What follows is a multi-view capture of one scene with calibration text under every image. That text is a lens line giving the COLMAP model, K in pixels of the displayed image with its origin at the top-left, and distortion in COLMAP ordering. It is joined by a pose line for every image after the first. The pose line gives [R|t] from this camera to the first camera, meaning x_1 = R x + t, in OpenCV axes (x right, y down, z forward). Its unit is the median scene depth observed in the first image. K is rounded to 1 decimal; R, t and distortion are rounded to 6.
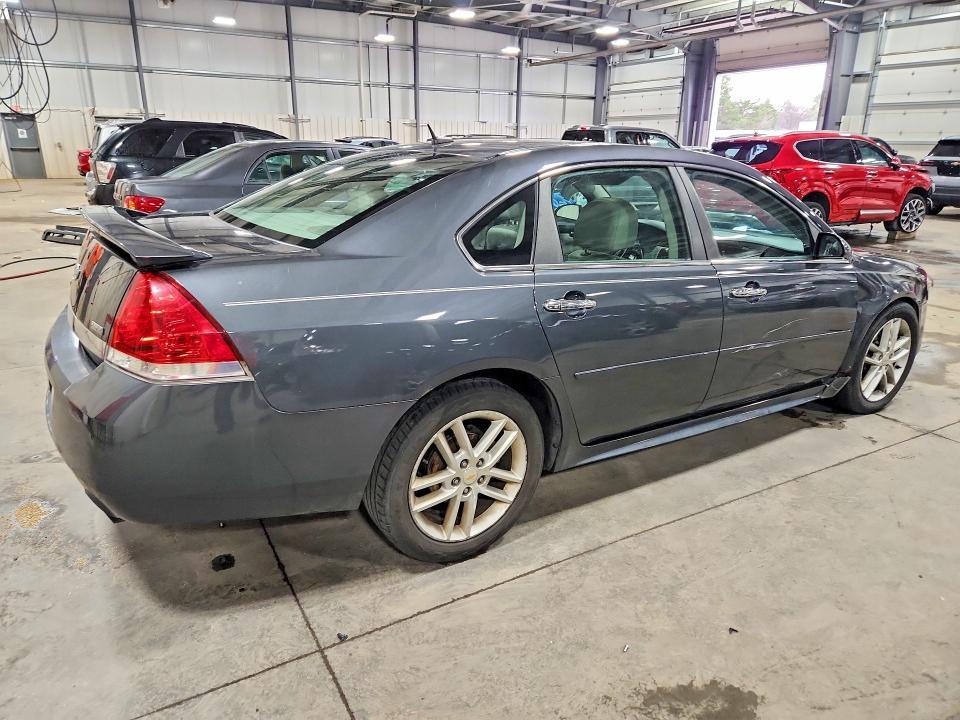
lens RADIAL K [[650.9, 0, 474.5], [0, 650.9, 361.4], [0, 0, 1]] dist [0.022393, -0.023817]
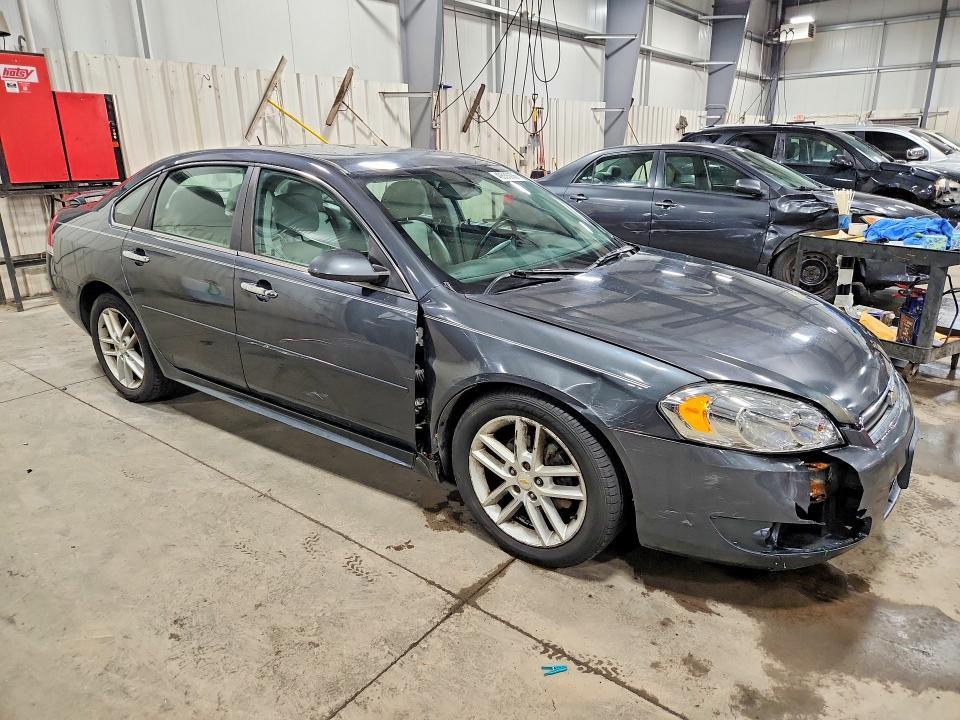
lens RADIAL K [[650.9, 0, 477.3], [0, 650.9, 359.2], [0, 0, 1]] dist [0.022393, -0.023817]
pose [[0.361069, 0.258865, -0.895889, 1.300527], [-0.268793, 0.948816, 0.165827, -0.229682], [0.892961, 0.180934, 0.412169, 0.789731]]
